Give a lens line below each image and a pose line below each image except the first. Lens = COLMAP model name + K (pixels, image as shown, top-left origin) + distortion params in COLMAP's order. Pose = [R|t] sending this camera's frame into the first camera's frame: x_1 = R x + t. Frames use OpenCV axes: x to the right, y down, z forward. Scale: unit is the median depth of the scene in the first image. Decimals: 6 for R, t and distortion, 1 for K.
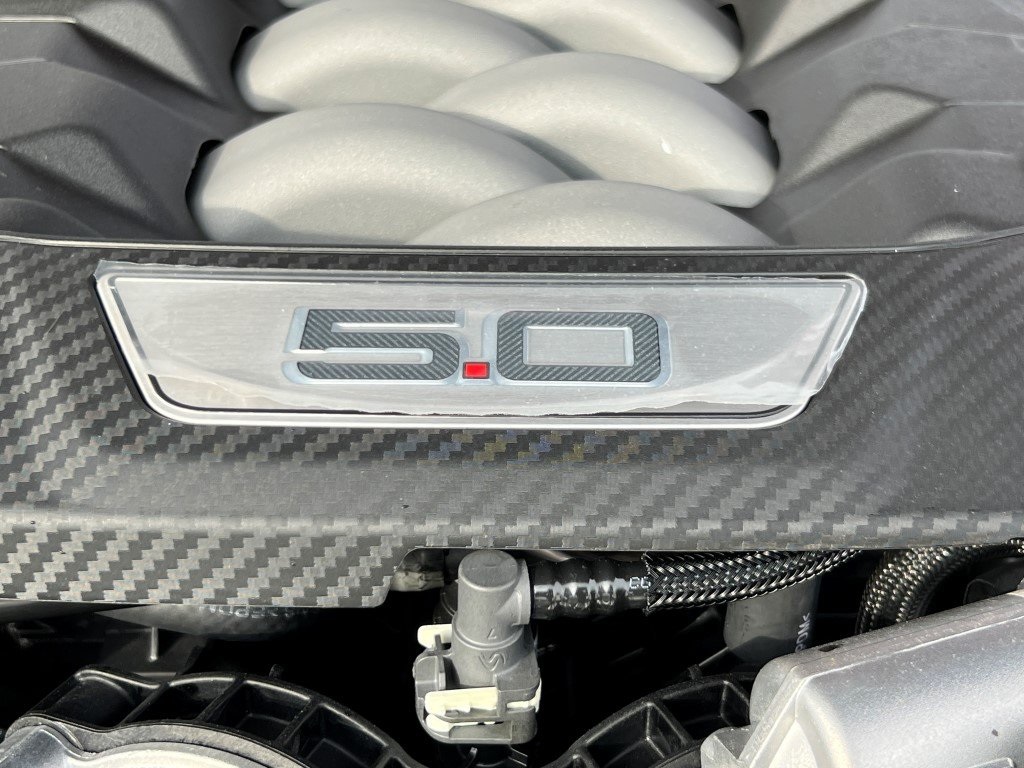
lens RADIAL K [[1547.3, 0, 518.7], [0, 1547.3, 386.2], [0, 0, 1]] dist [0.098911, 0.000000]
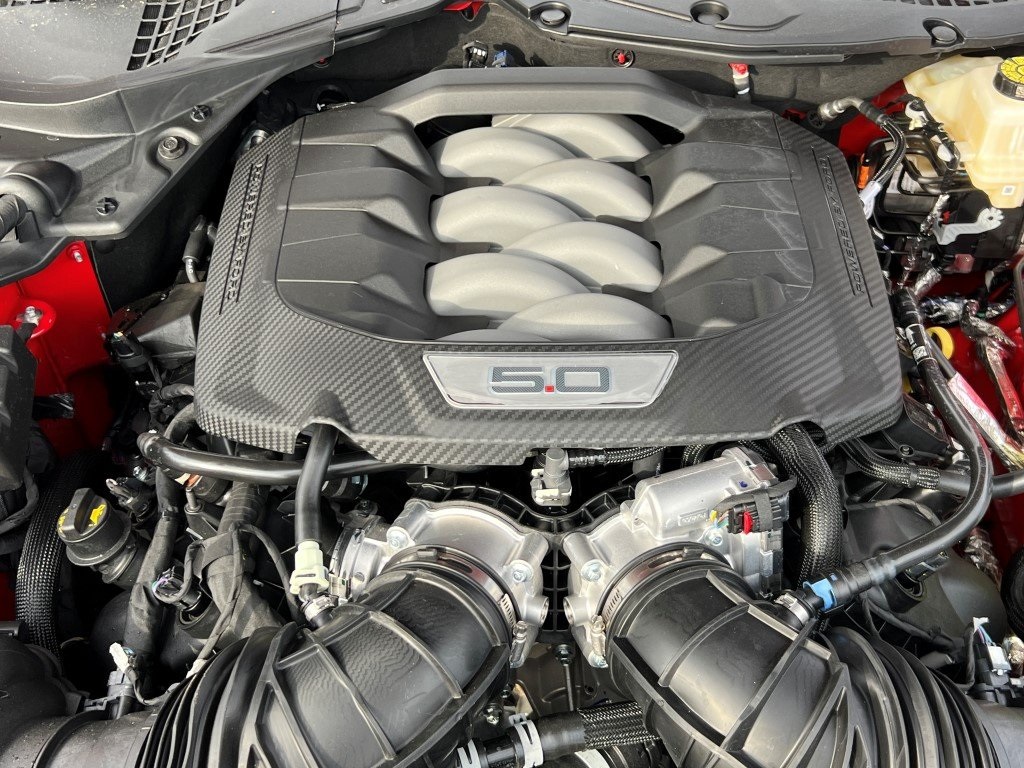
lens RADIAL K [[1215.0, 0, 507.3], [0, 1215.0, 380.1], [0, 0, 1]] dist [0.187447, 0.000000]
pose [[0.999734, -0.013612, -0.018607, -0.067998], [0.015609, 0.993611, 0.111778, -0.307348], [0.016966, -0.112039, 0.993559, -1.453352]]
